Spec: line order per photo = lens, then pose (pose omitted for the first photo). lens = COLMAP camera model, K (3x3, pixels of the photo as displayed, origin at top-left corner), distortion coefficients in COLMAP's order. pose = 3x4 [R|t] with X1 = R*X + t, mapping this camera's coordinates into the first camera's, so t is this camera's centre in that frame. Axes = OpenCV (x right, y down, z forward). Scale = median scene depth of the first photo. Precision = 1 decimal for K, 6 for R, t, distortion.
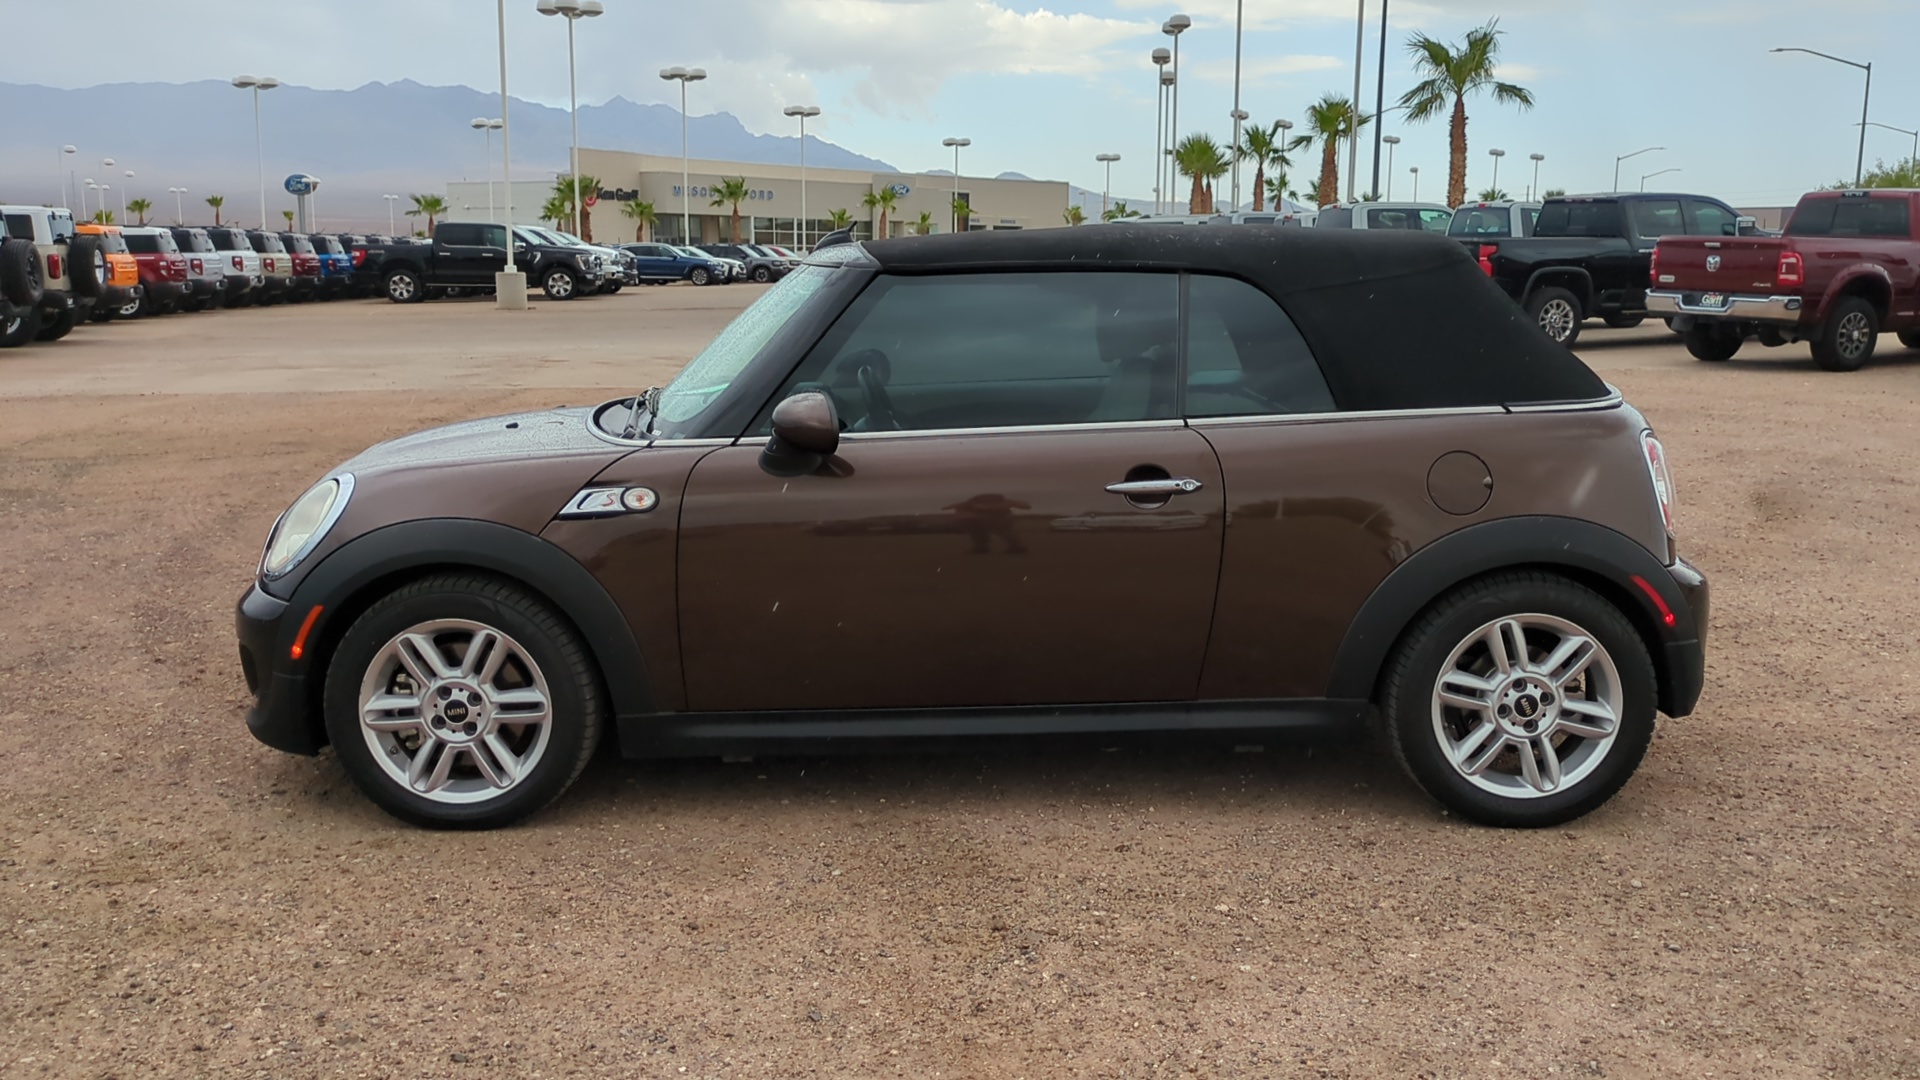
lens RADIAL K [[1646.0, 0, 977.0], [0, 1646.0, 544.5], [0, 0, 1]] dist [0.063998, -0.077763]
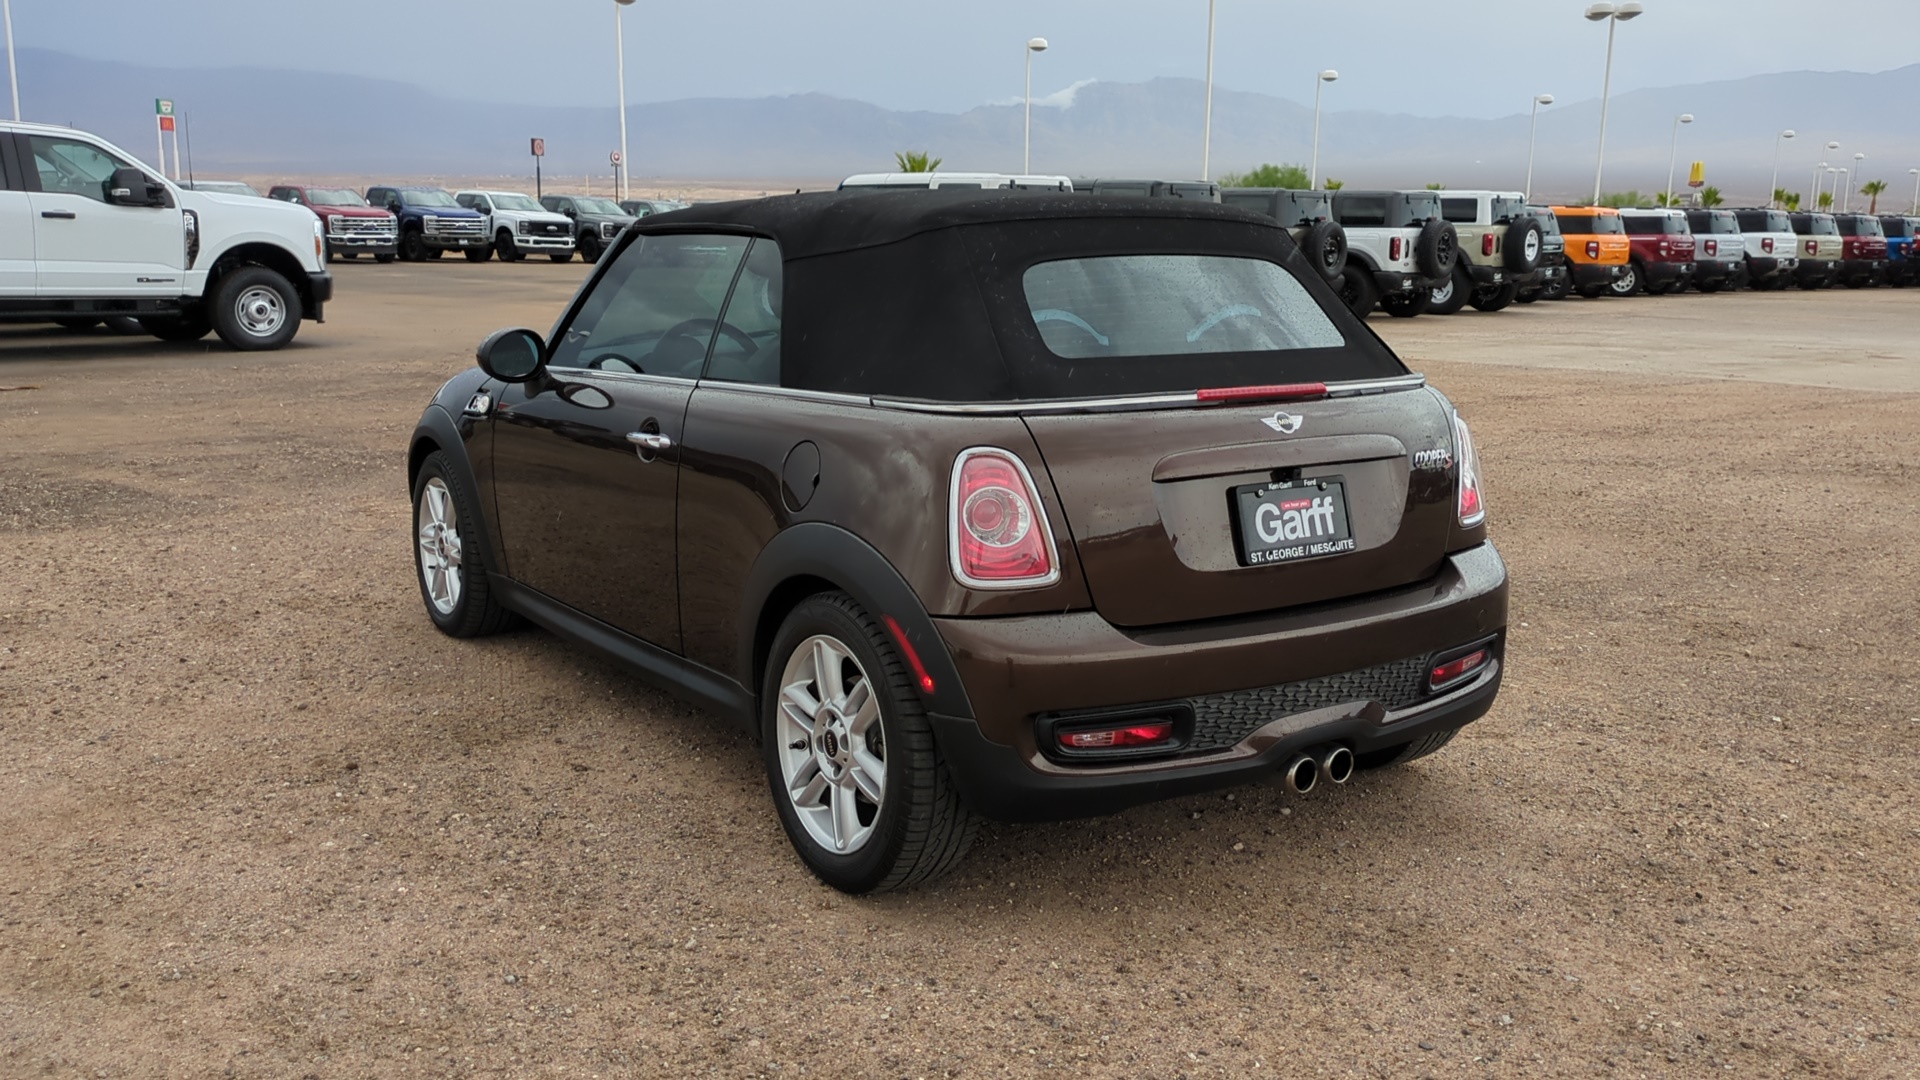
lens RADIAL K [[1646.0, 0, 983.7], [0, 1646.0, 530.0], [0, 0, 1]] dist [0.063998, -0.077763]
pose [[0.571751, 0.156793, -0.805306, 0.214634], [-0.155810, 0.984456, 0.081052, -0.019433], [0.805496, 0.079133, 0.587293, 0.111511]]
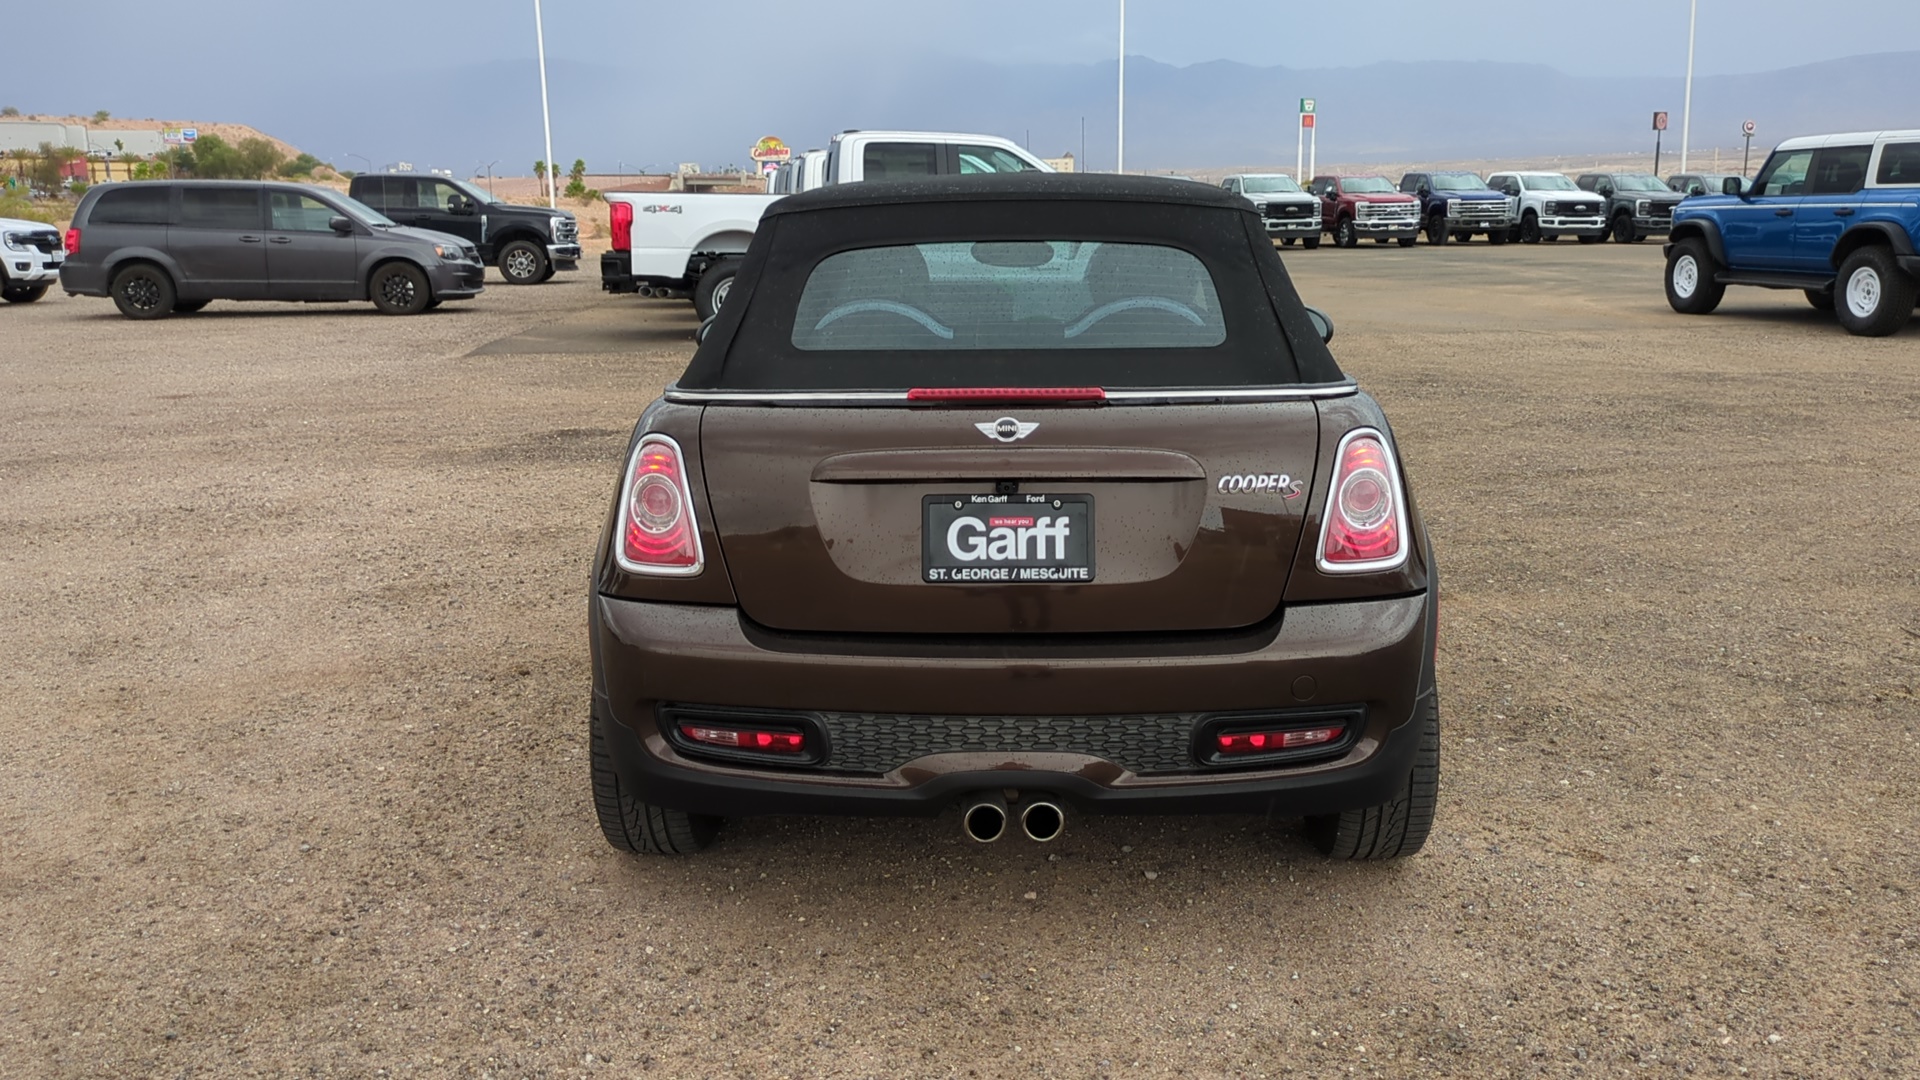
lens RADIAL K [[1646.0, 0, 978.3], [0, 1646.0, 535.0], [0, 0, 1]] dist [0.063998, -0.077763]
pose [[-0.033453, 0.196156, -0.980002, 0.245776], [-0.162887, 0.966370, 0.198987, -0.042635], [0.986077, 0.166286, -0.000377, 0.239328]]
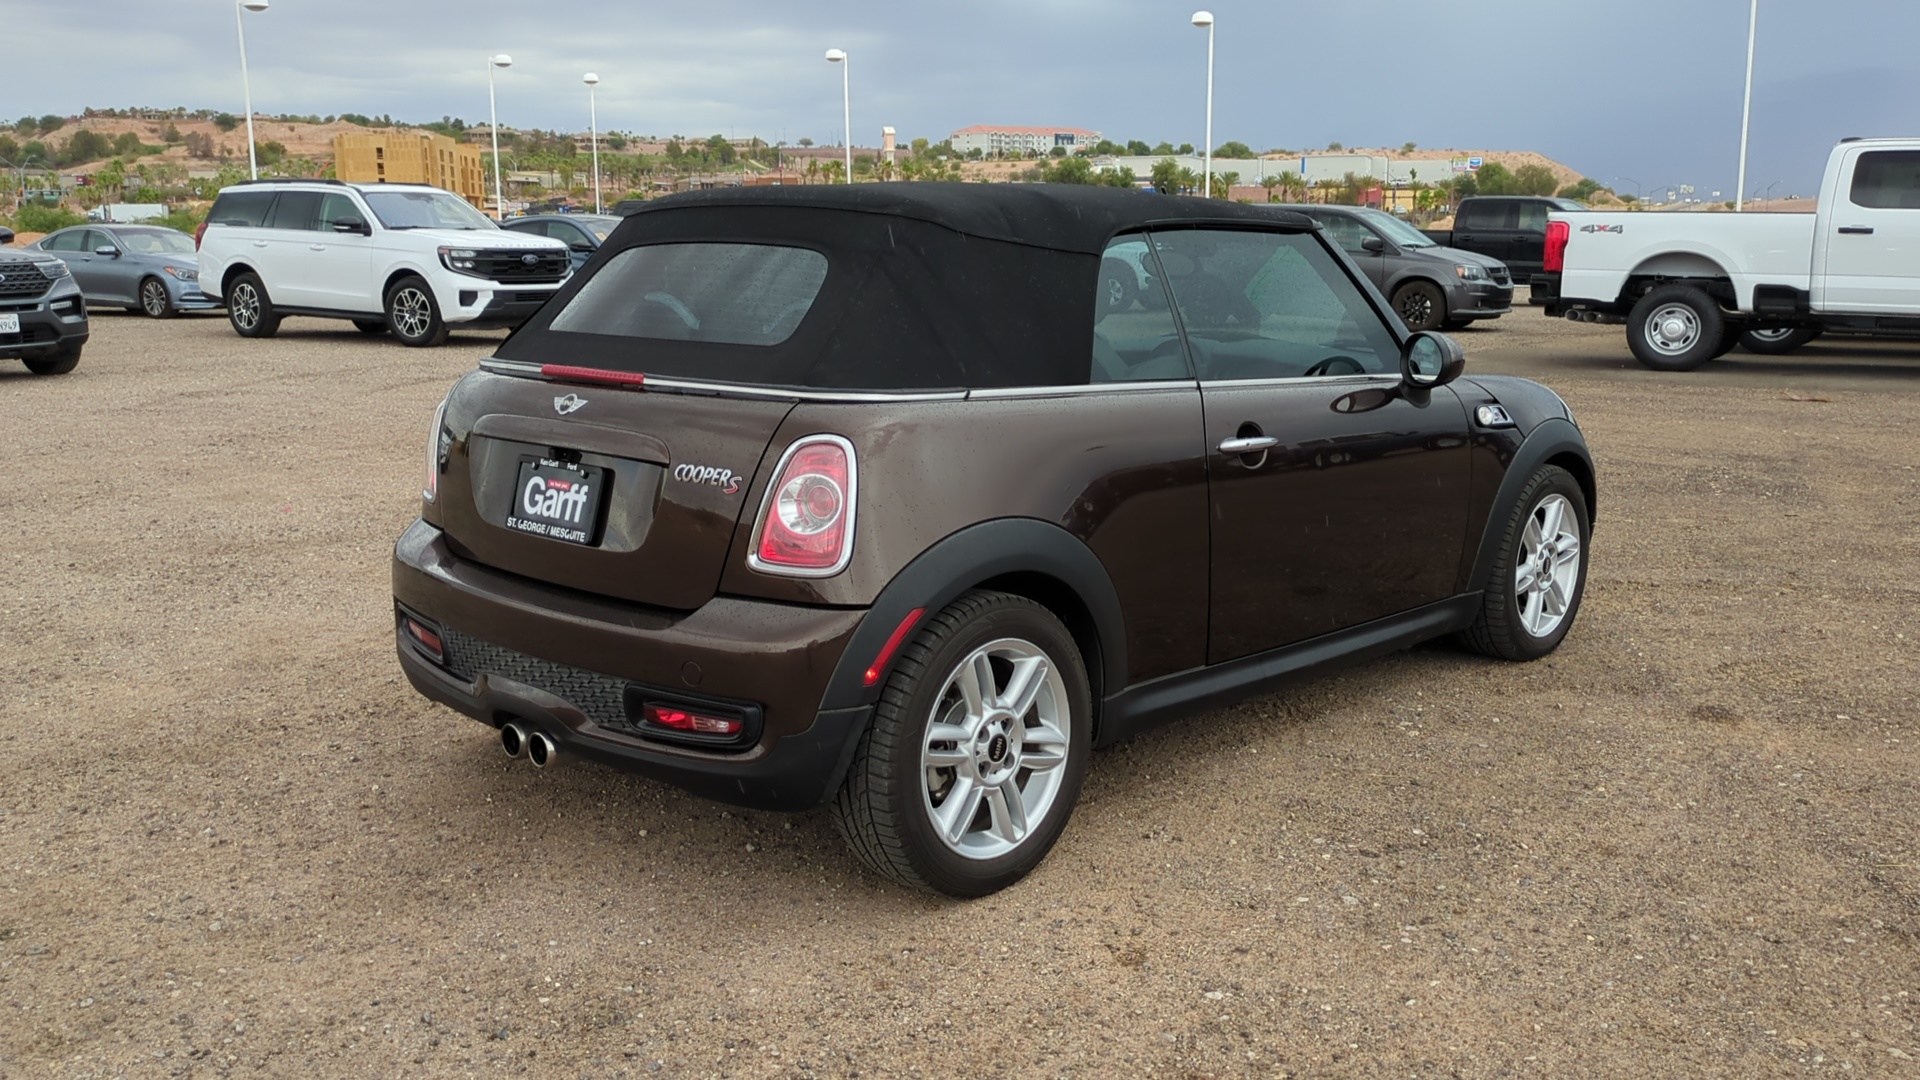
lens RADIAL K [[1646.0, 0, 980.6], [0, 1646.0, 532.1], [0, 0, 1]] dist [0.063998, -0.077763]
pose [[-0.685401, 0.128970, -0.716654, 0.189178], [-0.125770, 0.948430, 0.290967, -0.066375], [0.717222, 0.289563, -0.633834, 0.391039]]
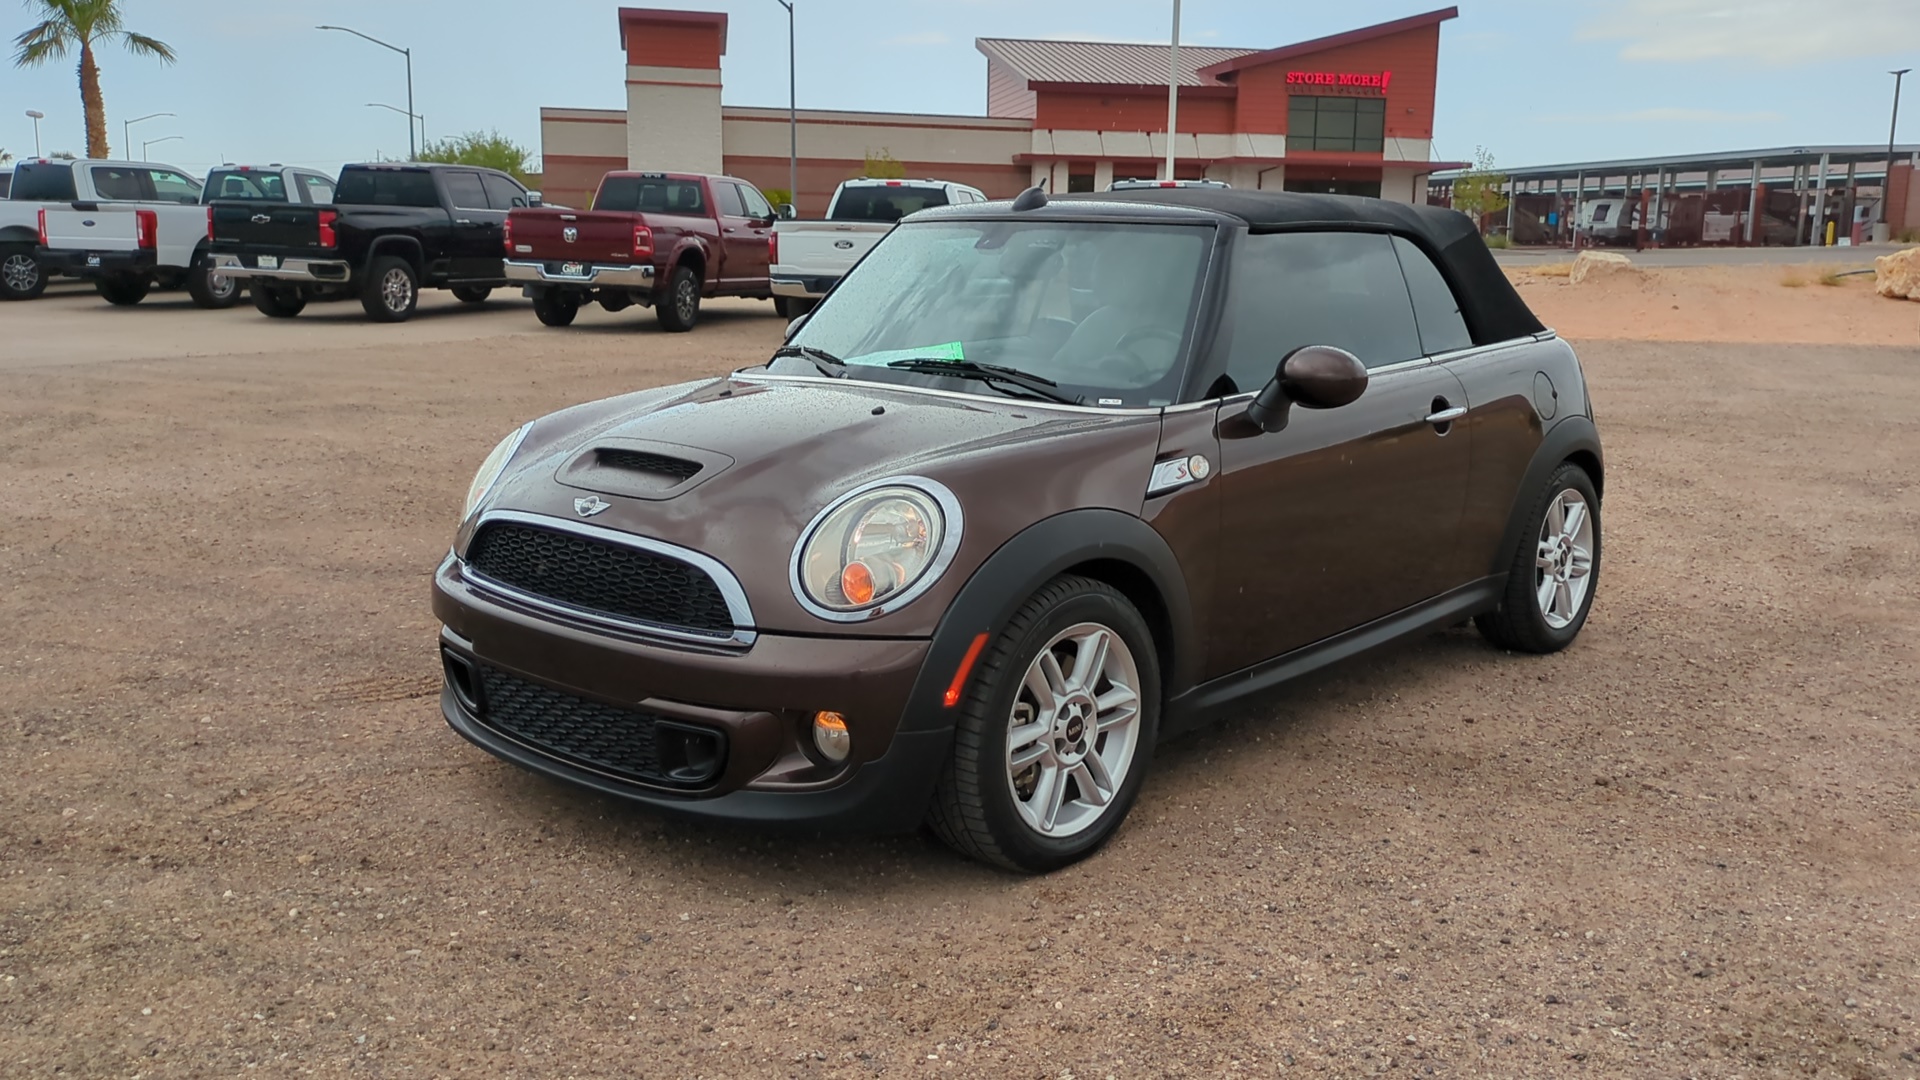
lens RADIAL K [[1646.0, 0, 976.5], [0, 1646.0, 543.3], [0, 0, 1]] dist [0.063998, -0.077763]
pose [[0.661747, -0.128333, 0.738662, -0.199408], [0.116305, 0.990886, 0.067960, -0.012756], [-0.740651, 0.040937, 0.670642, 0.090885]]
